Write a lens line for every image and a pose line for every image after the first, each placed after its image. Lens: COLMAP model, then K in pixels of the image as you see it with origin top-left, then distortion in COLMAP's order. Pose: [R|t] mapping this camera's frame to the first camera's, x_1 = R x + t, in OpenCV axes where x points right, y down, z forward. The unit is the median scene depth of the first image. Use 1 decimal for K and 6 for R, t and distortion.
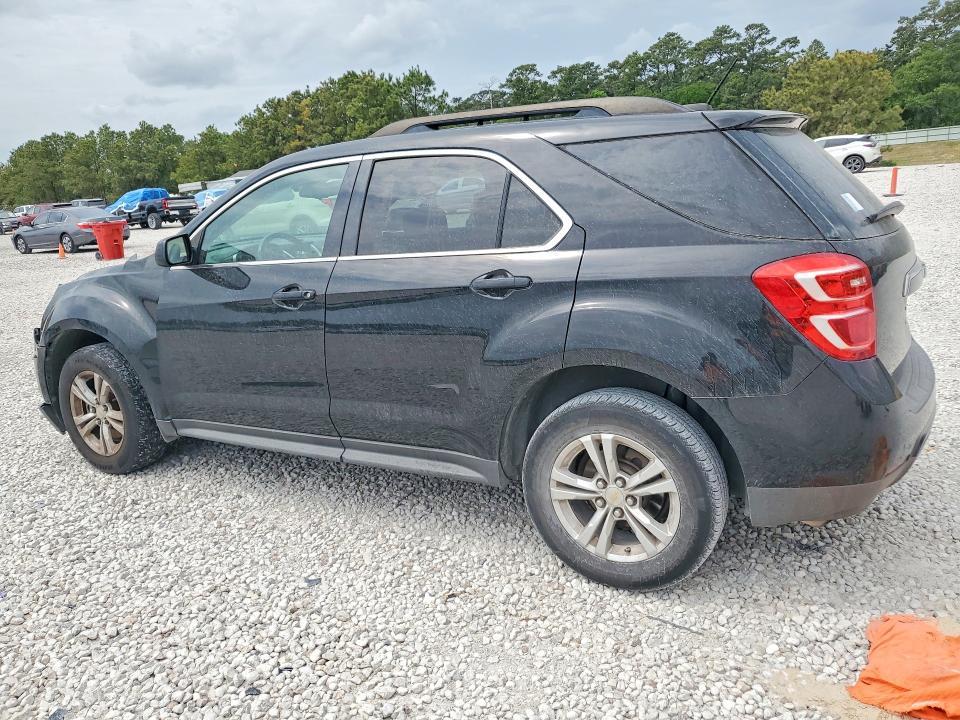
lens RADIAL K [[739.7, 0, 474.0], [0, 739.7, 362.2], [0, 0, 1]] dist [0.003332, 0.009508]
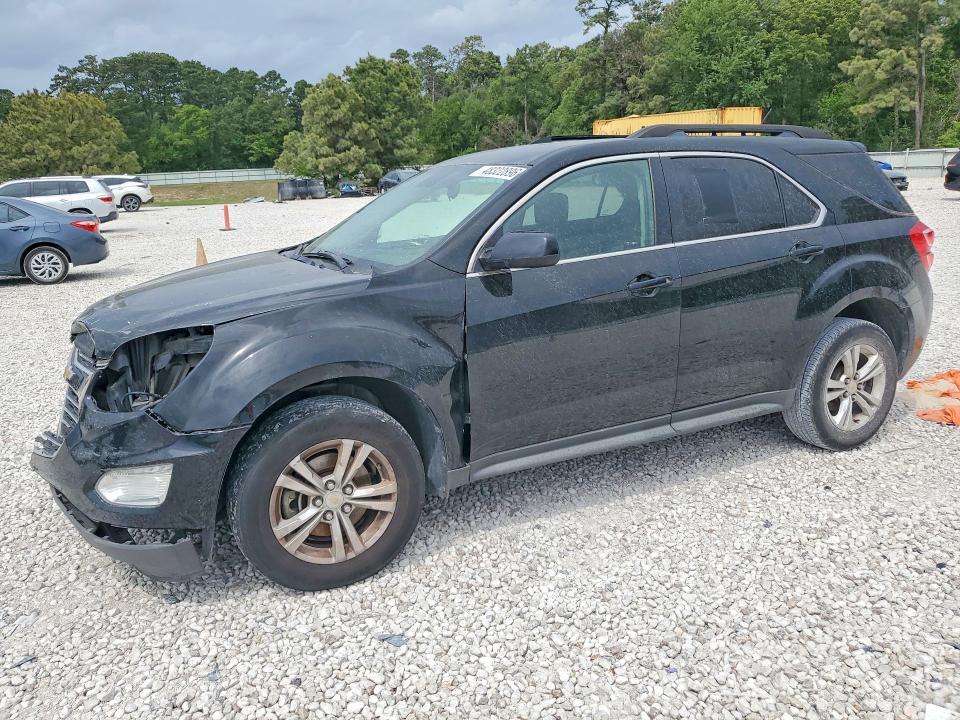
lens RADIAL K [[739.7, 0, 474.1], [0, 739.7, 357.8], [0, 0, 1]] dist [0.003332, 0.009508]
pose [[0.566049, -0.151185, 0.810390, -0.941816], [0.199235, 0.978987, 0.043475, -0.062866], [-0.799934, 0.136849, 0.584276, 0.467601]]
